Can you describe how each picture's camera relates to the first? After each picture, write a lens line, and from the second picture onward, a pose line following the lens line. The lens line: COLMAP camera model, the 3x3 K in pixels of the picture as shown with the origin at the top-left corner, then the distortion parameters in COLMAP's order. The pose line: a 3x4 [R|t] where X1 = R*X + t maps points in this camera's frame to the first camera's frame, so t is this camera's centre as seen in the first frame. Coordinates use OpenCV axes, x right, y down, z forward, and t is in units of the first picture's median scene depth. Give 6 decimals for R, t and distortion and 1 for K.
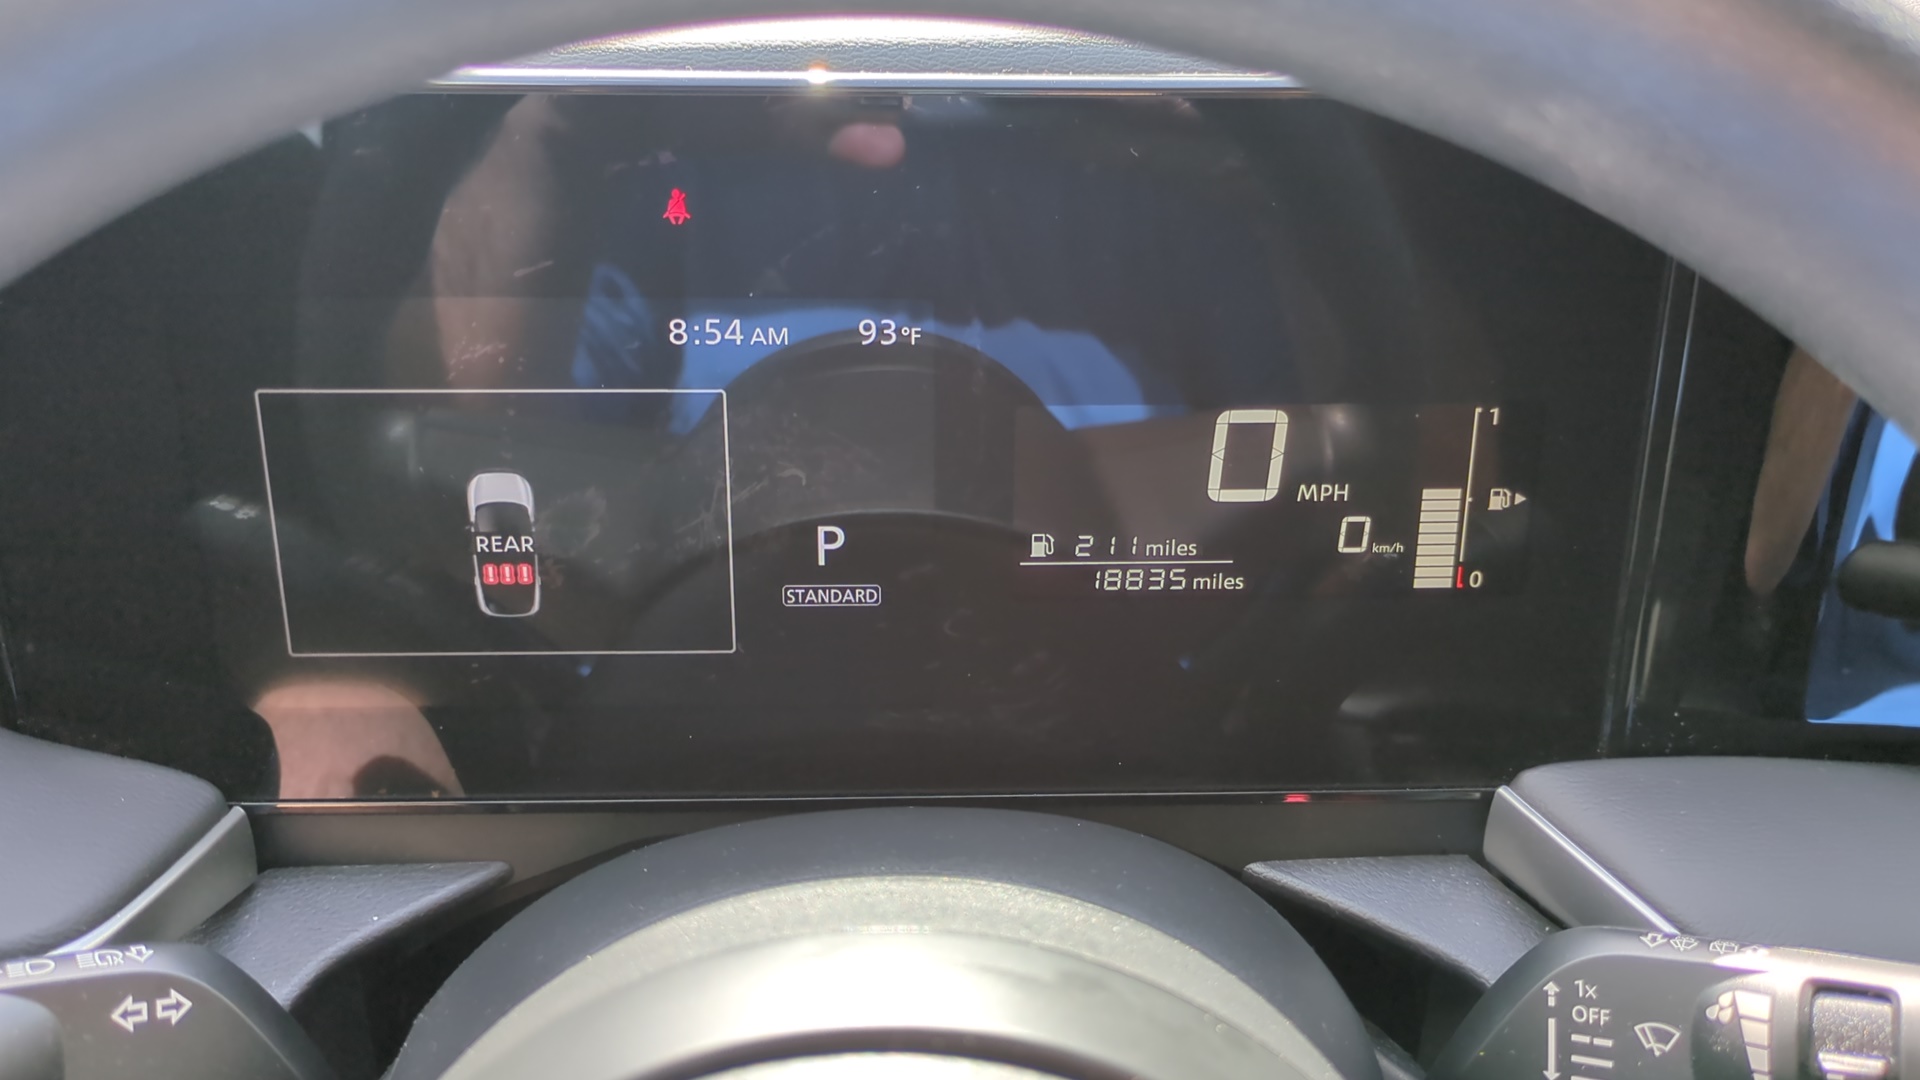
lens RADIAL K [[1621.2, 0, 960.0], [0, 1621.2, 540.0], [0, 0, 1]] dist [0.013422, 0.002160]
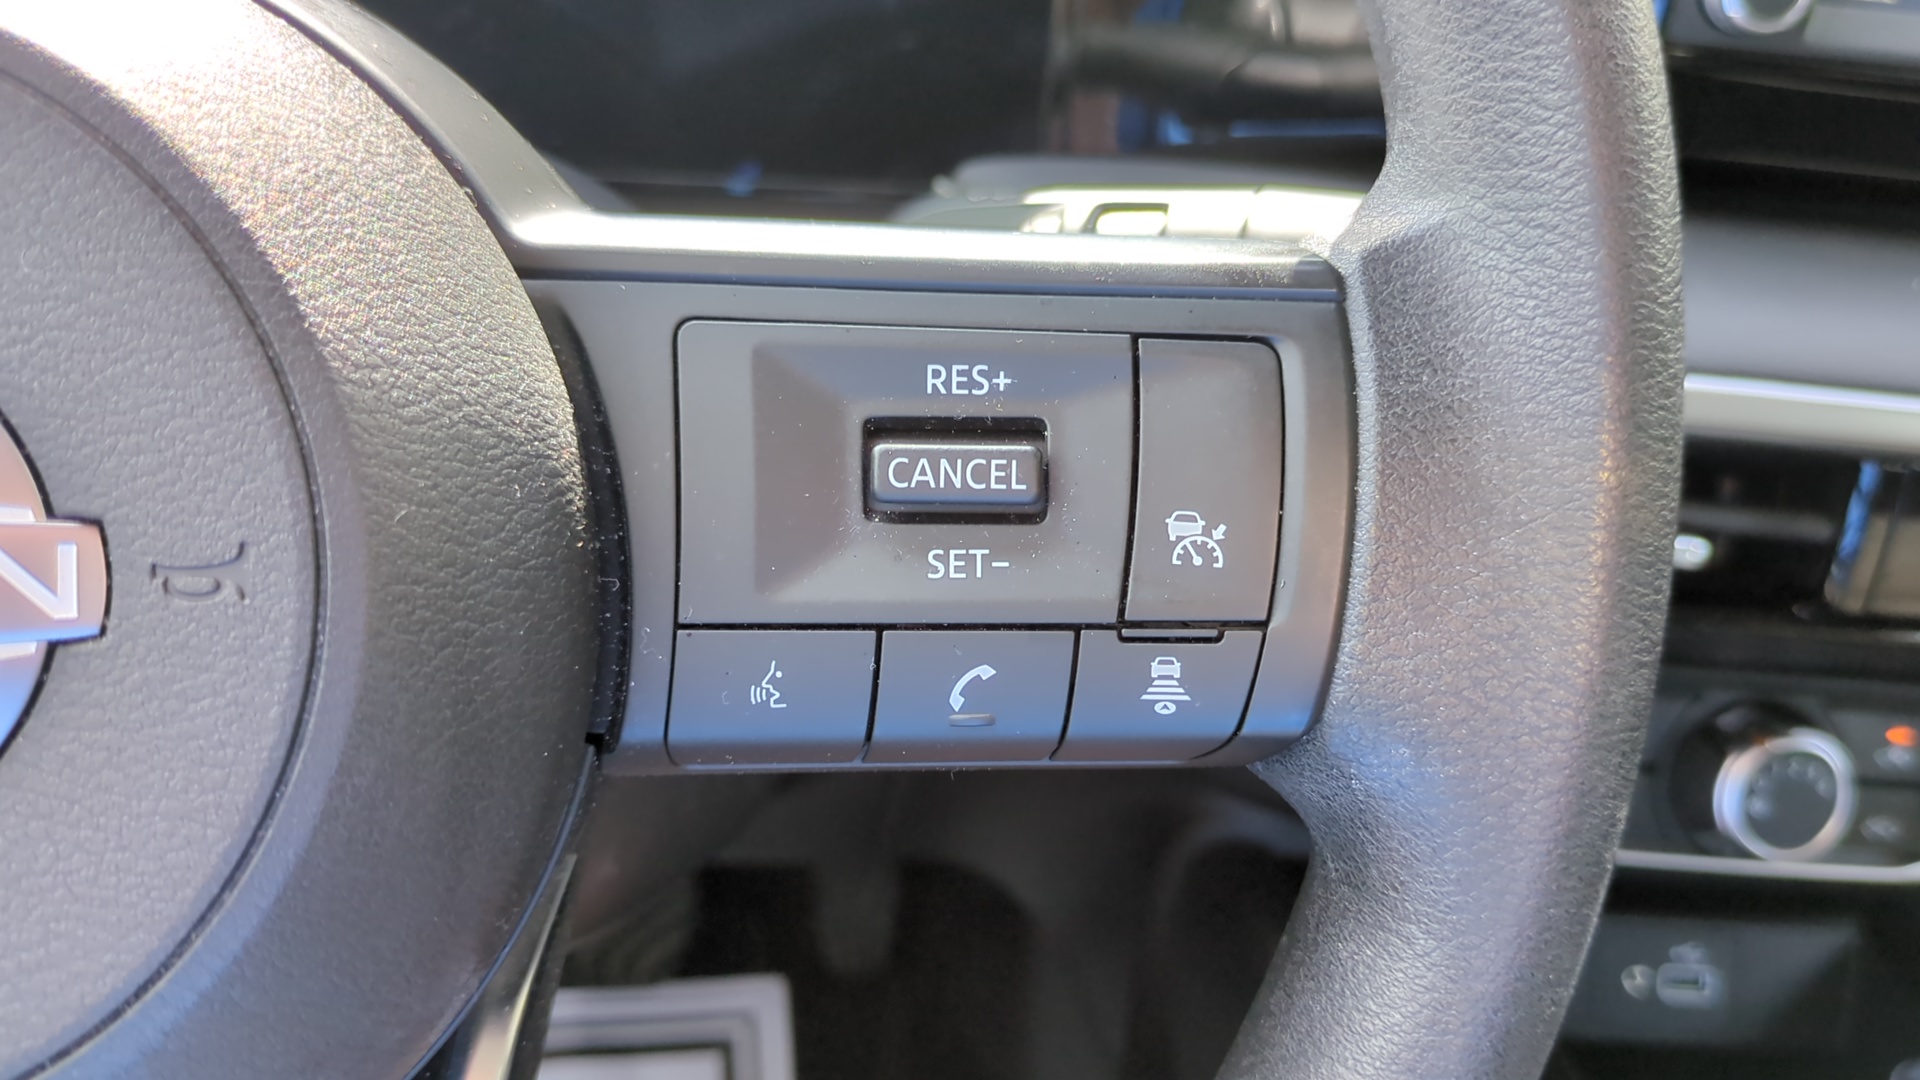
lens RADIAL K [[1621.2, 0, 960.0], [0, 1621.2, 540.0], [0, 0, 1]] dist [0.013422, 0.002160]
pose [[0.991234, 0.012874, 0.131489, 0.228171], [-0.023627, 0.996470, 0.080552, 0.301841], [-0.129988, -0.082953, 0.988039, -0.016851]]
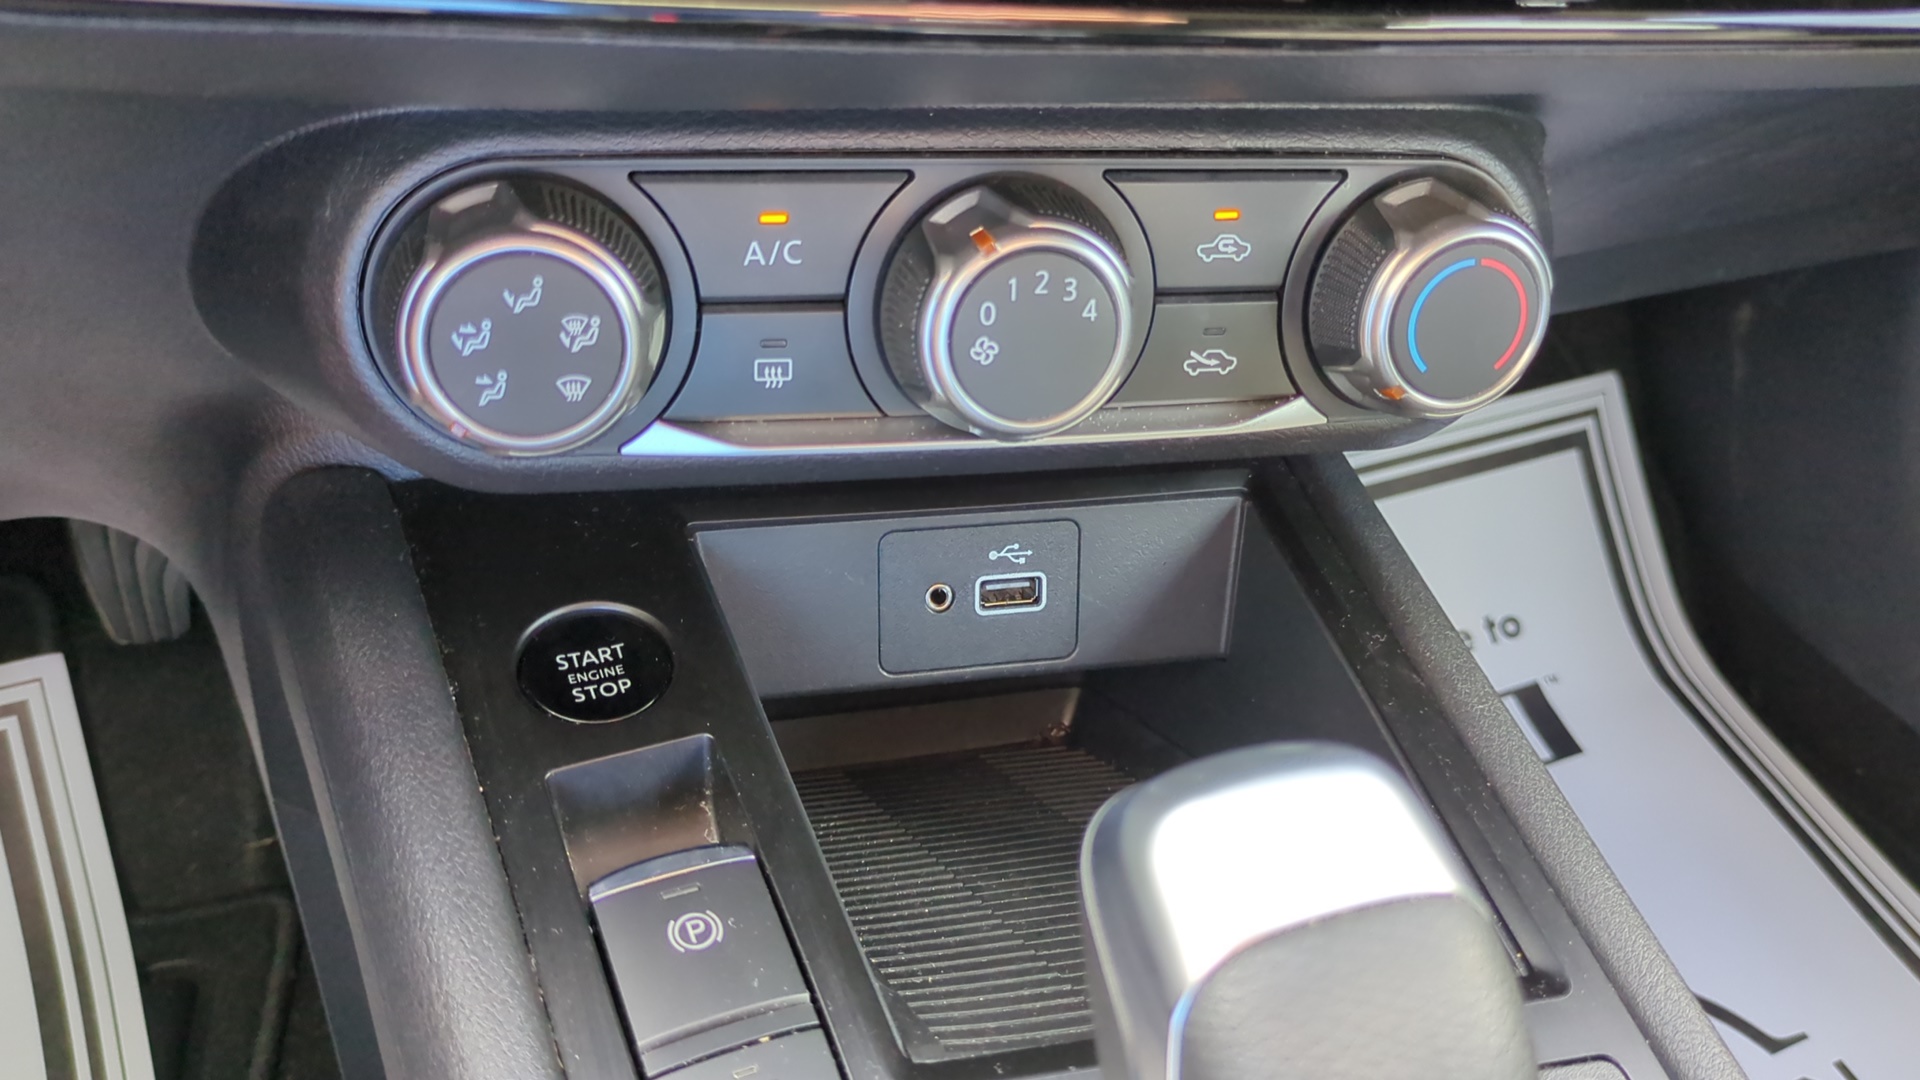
lens RADIAL K [[1621.2, 0, 960.0], [0, 1621.2, 540.0], [0, 0, 1]] dist [0.013422, 0.002160]
pose [[0.941915, -0.136145, 0.307019, 0.724228], [0.020477, 0.935731, 0.352119, 0.401526], [-0.335226, -0.325380, 0.884167, 0.398978]]
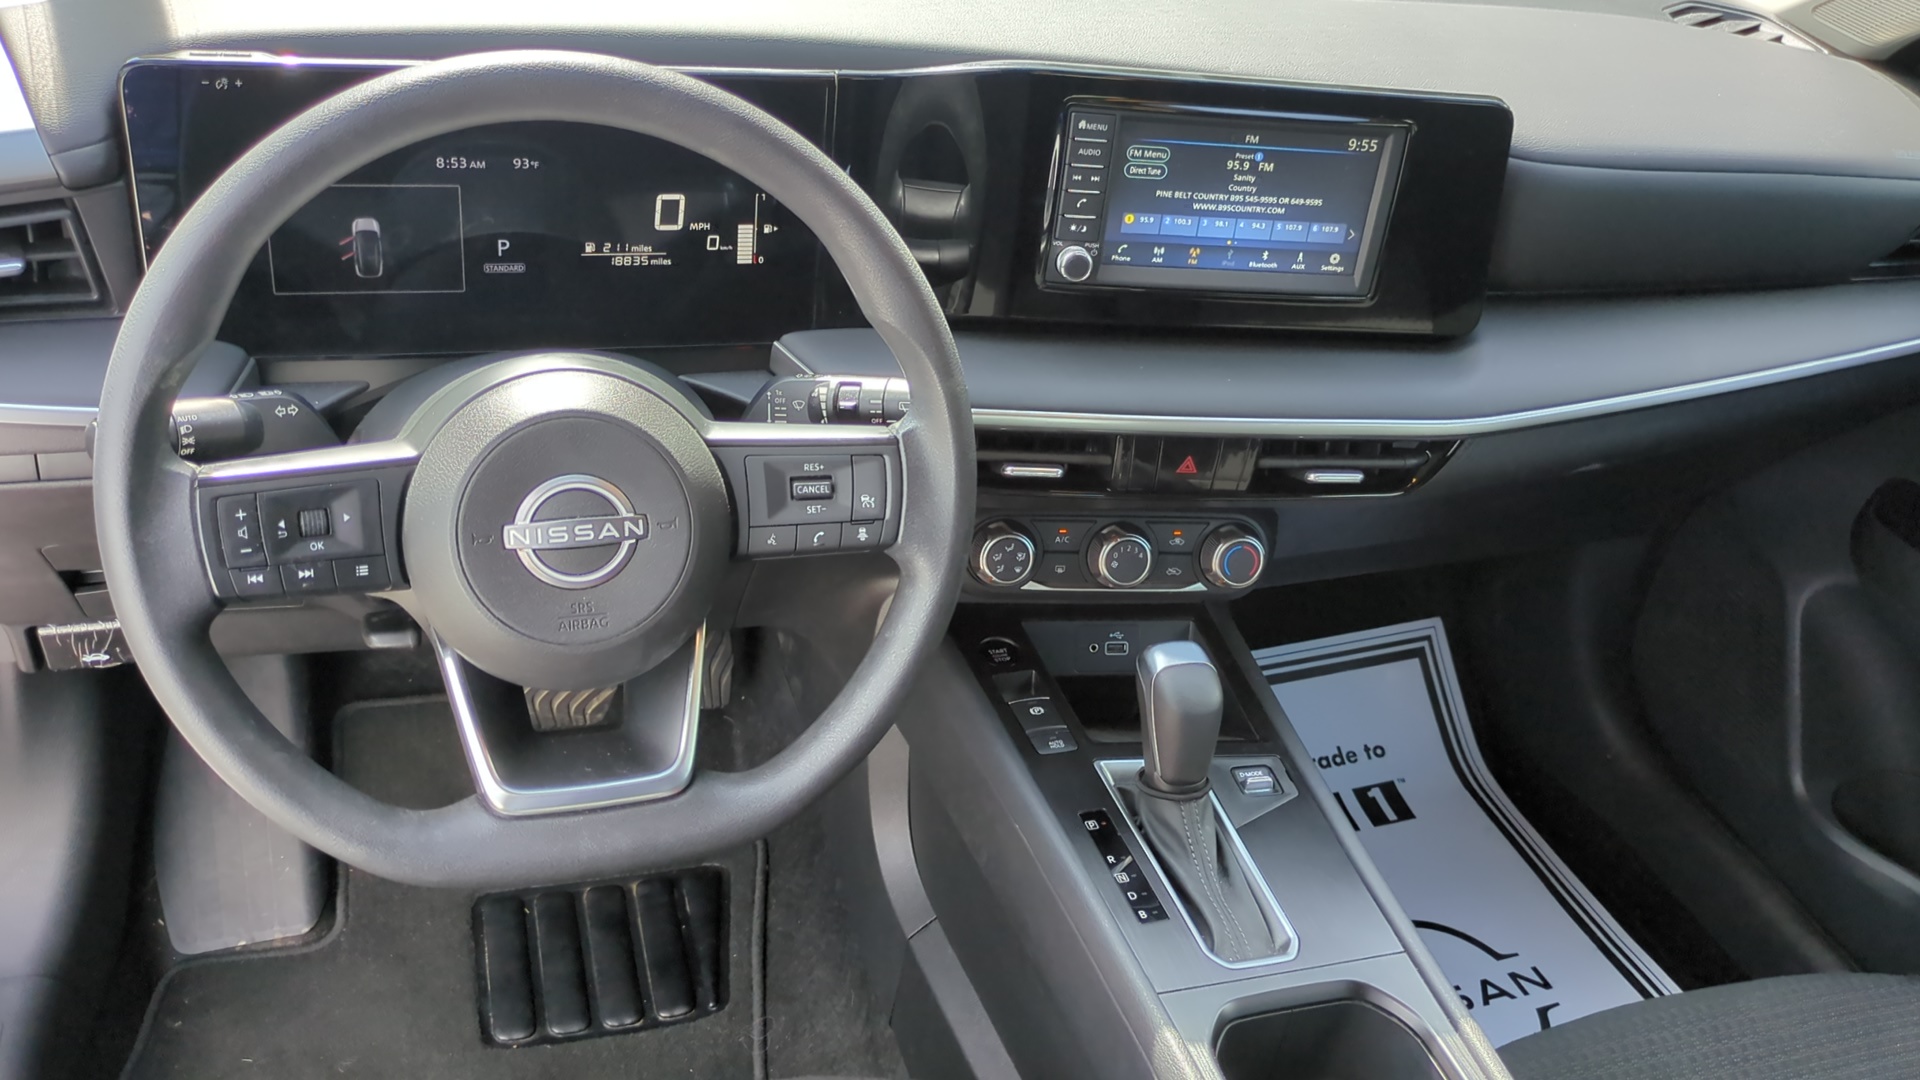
lens RADIAL K [[1621.2, 0, 960.0], [0, 1621.2, 540.0], [0, 0, 1]] dist [0.013422, 0.002160]
pose [[0.958401, -0.054893, 0.280098, -0.131480], [0.003642, 0.983605, 0.180301, -0.002060], [-0.285403, -0.171781, 0.942887, -1.645242]]
